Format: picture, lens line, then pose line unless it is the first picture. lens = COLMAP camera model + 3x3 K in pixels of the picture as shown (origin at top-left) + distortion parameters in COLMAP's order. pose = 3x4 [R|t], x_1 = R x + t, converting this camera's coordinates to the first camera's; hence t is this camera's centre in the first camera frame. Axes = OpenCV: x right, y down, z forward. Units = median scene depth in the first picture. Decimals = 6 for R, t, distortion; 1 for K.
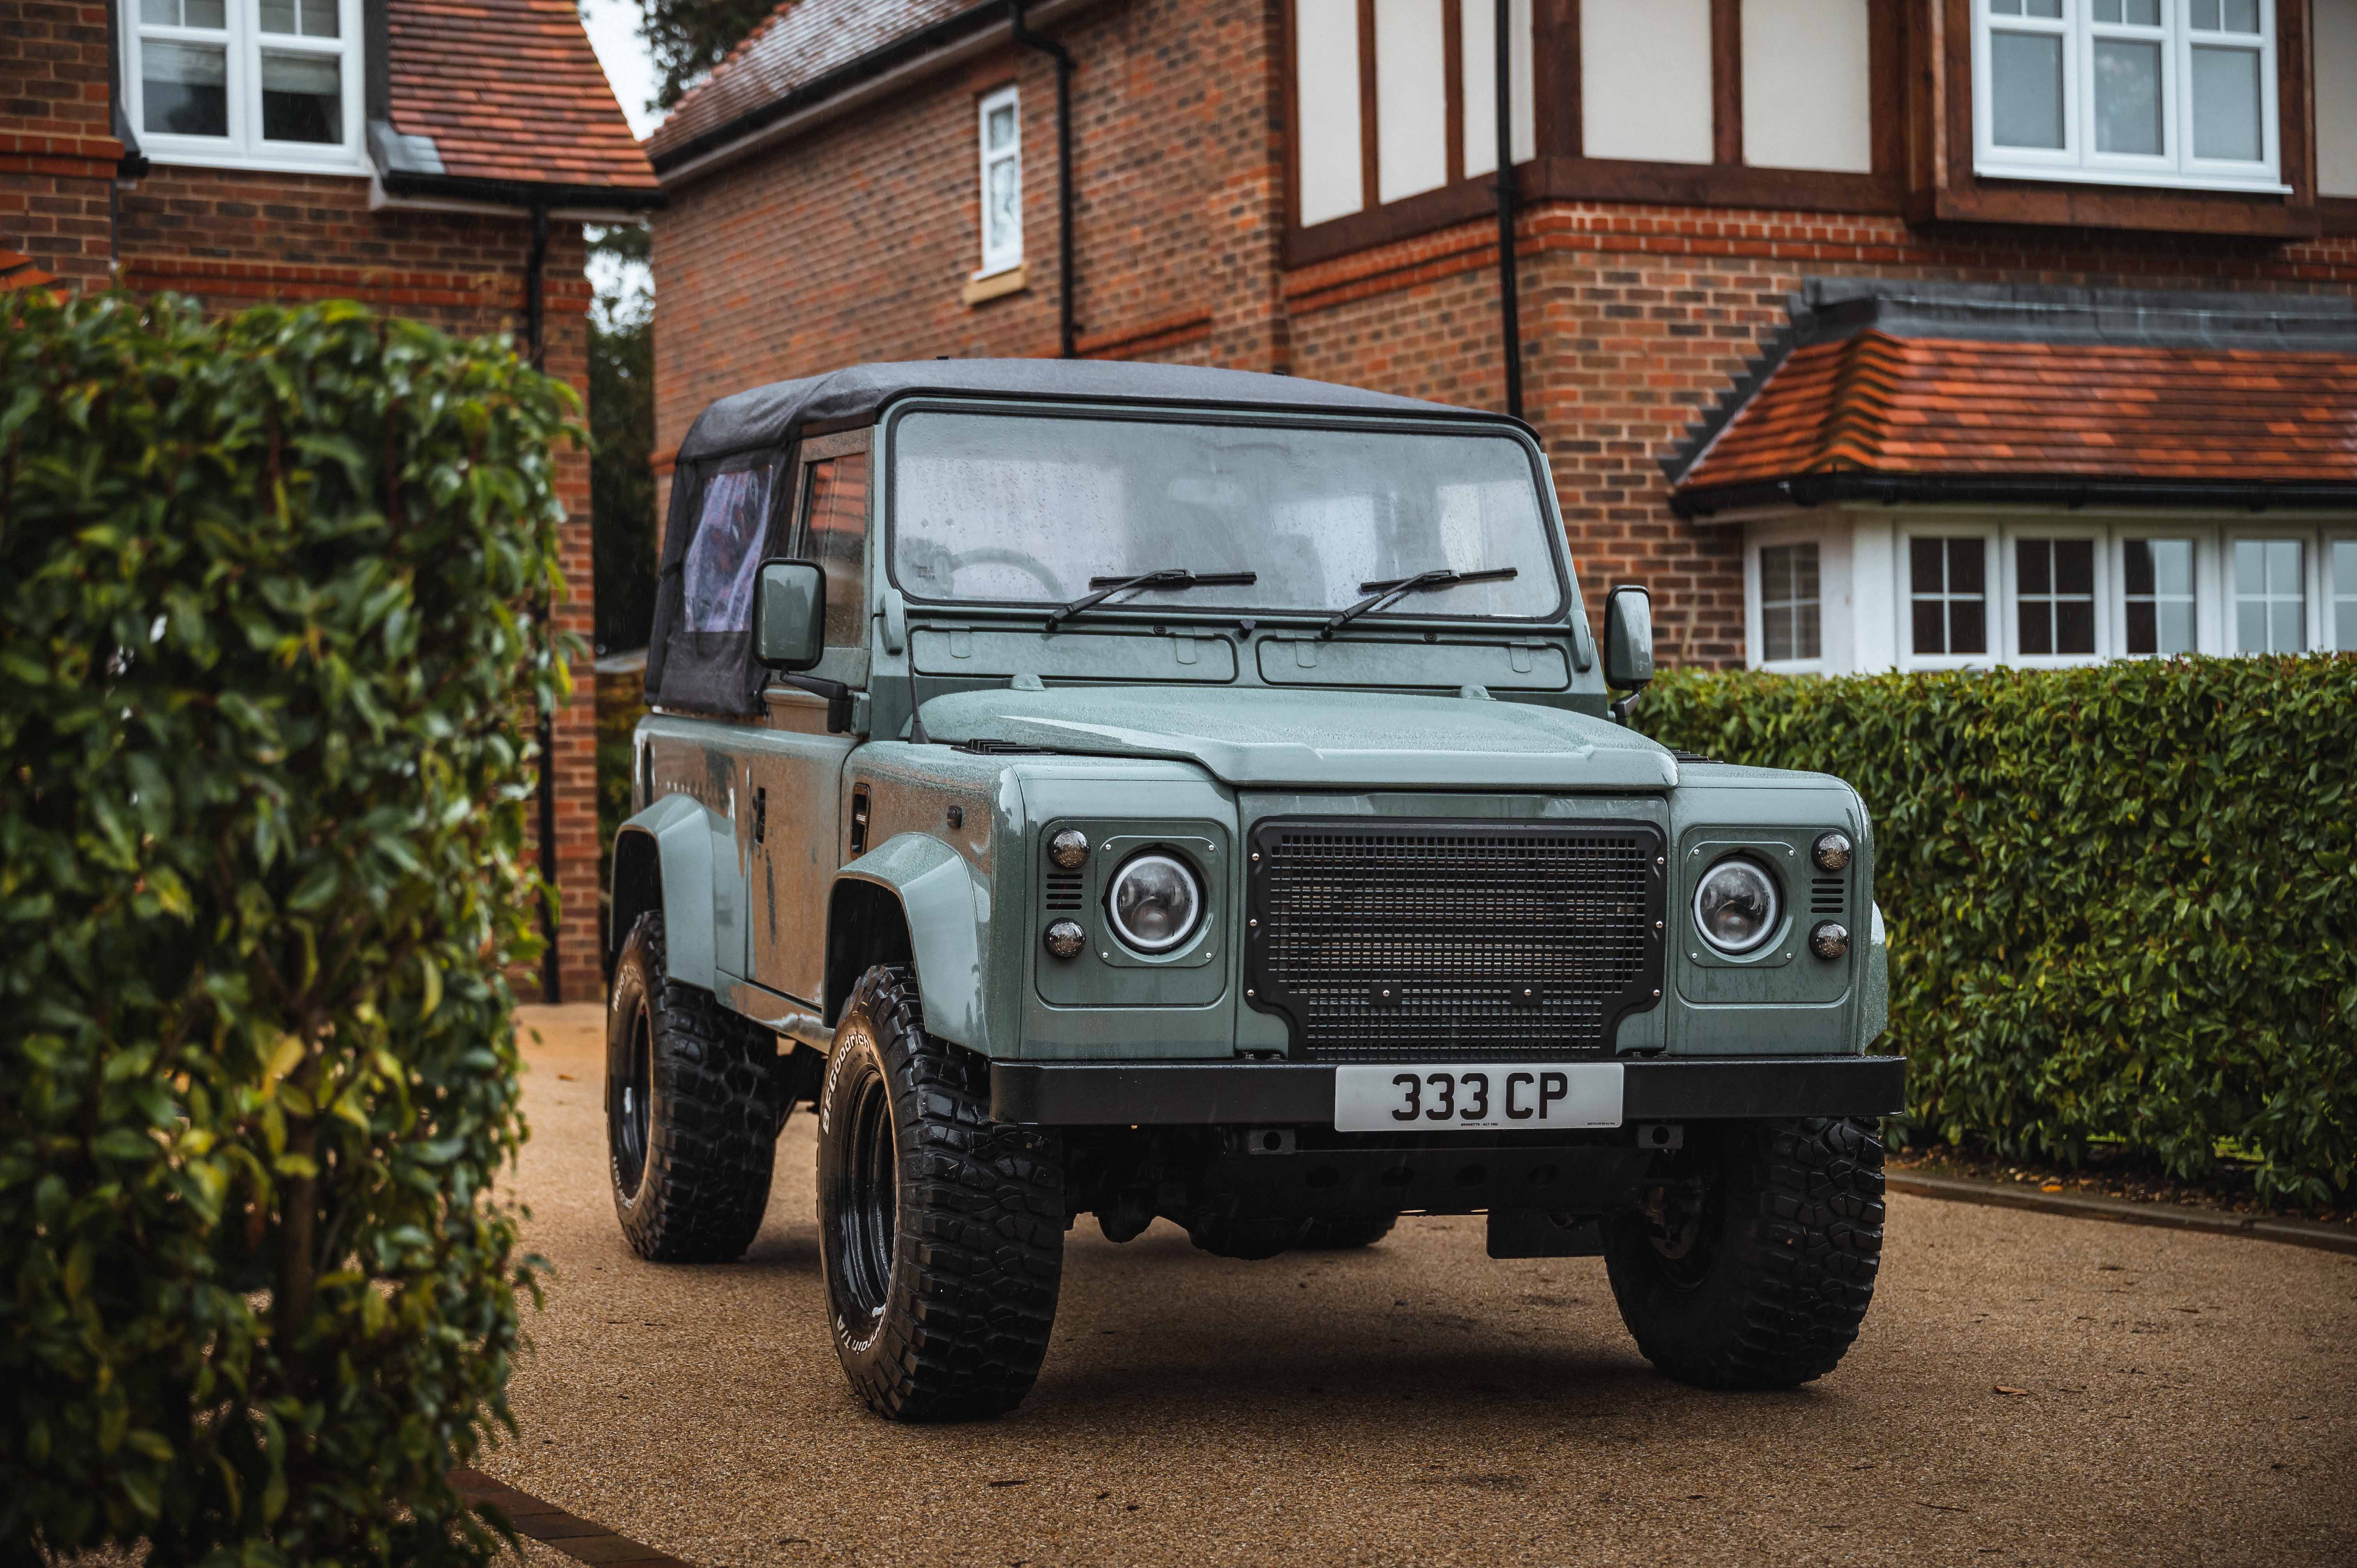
lens RADIAL K [[4071.4, 0, 1175.5], [0, 4071.4, 792.7], [0, 0, 1]] dist [0.019918, 0.042191]
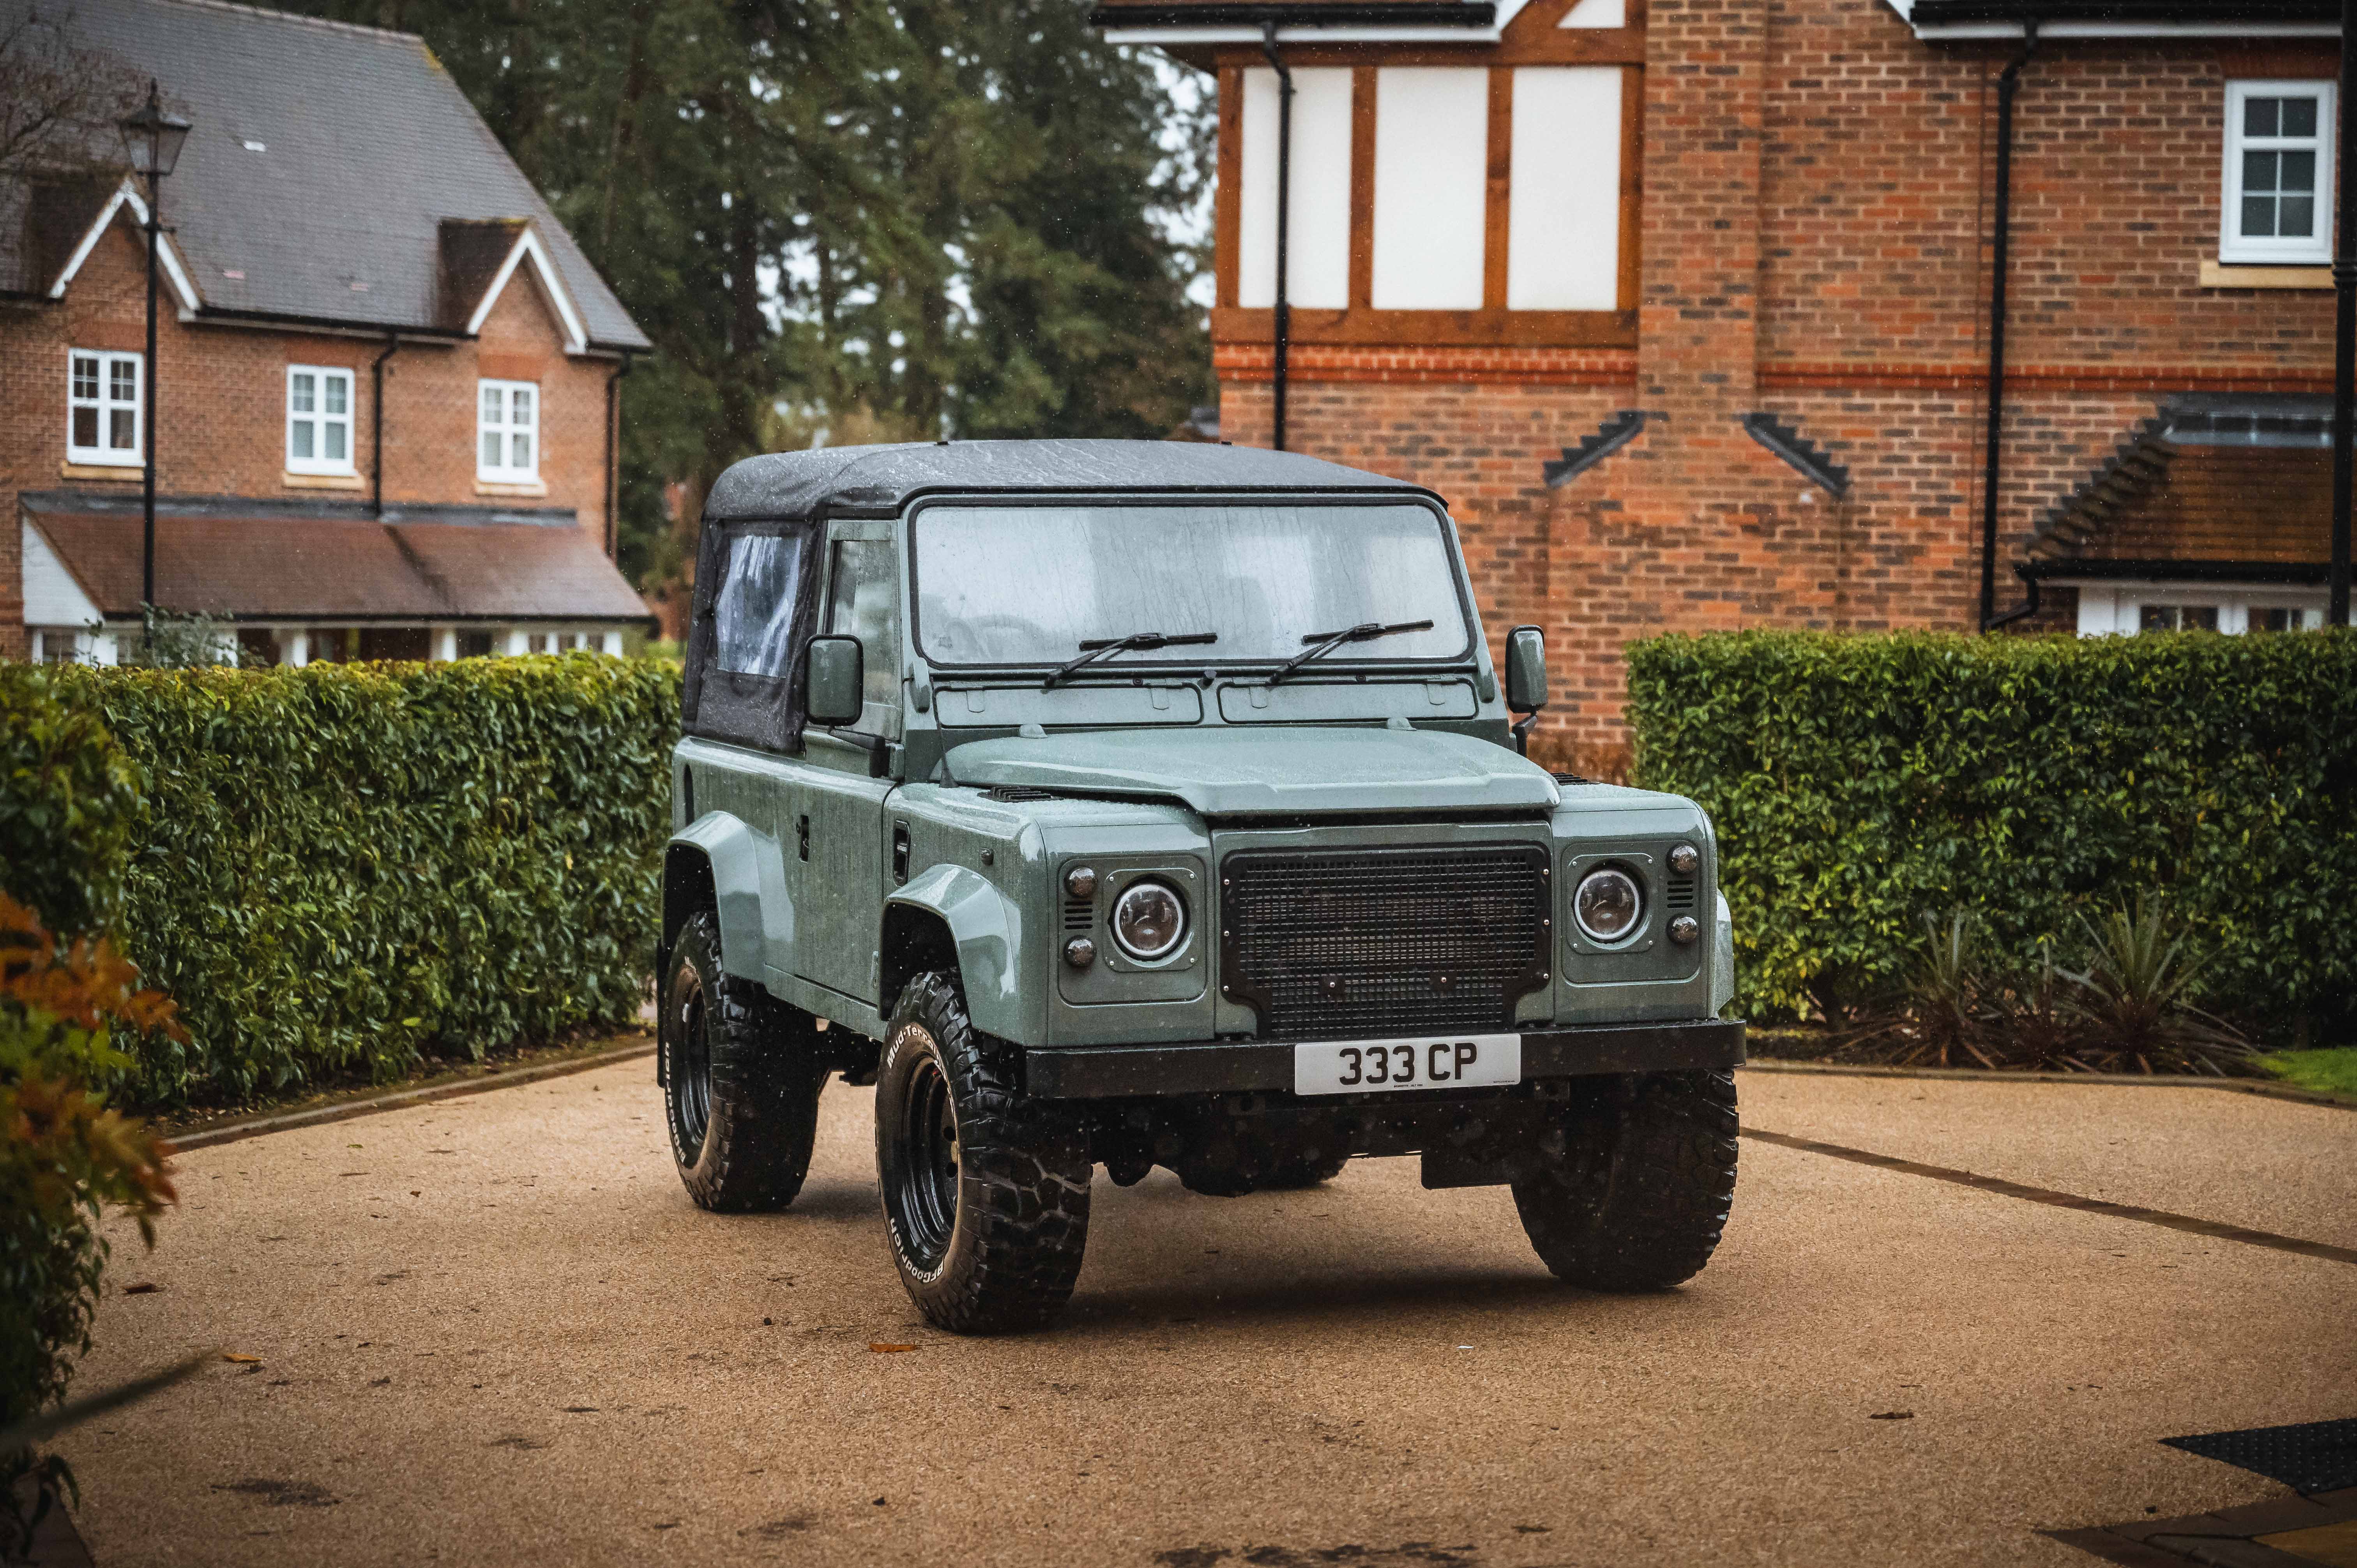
lens RADIAL K [[4597.2, 0, 1181.6], [0, 4597.2, 781.7], [0, 0, 1]] dist [-0.011005, -0.023088]
pose [[0.999367, -0.030366, 0.018560, -0.018836], [0.029869, 0.999203, 0.026498, -0.050344], [-0.019350, -0.025927, 0.999477, -0.406109]]
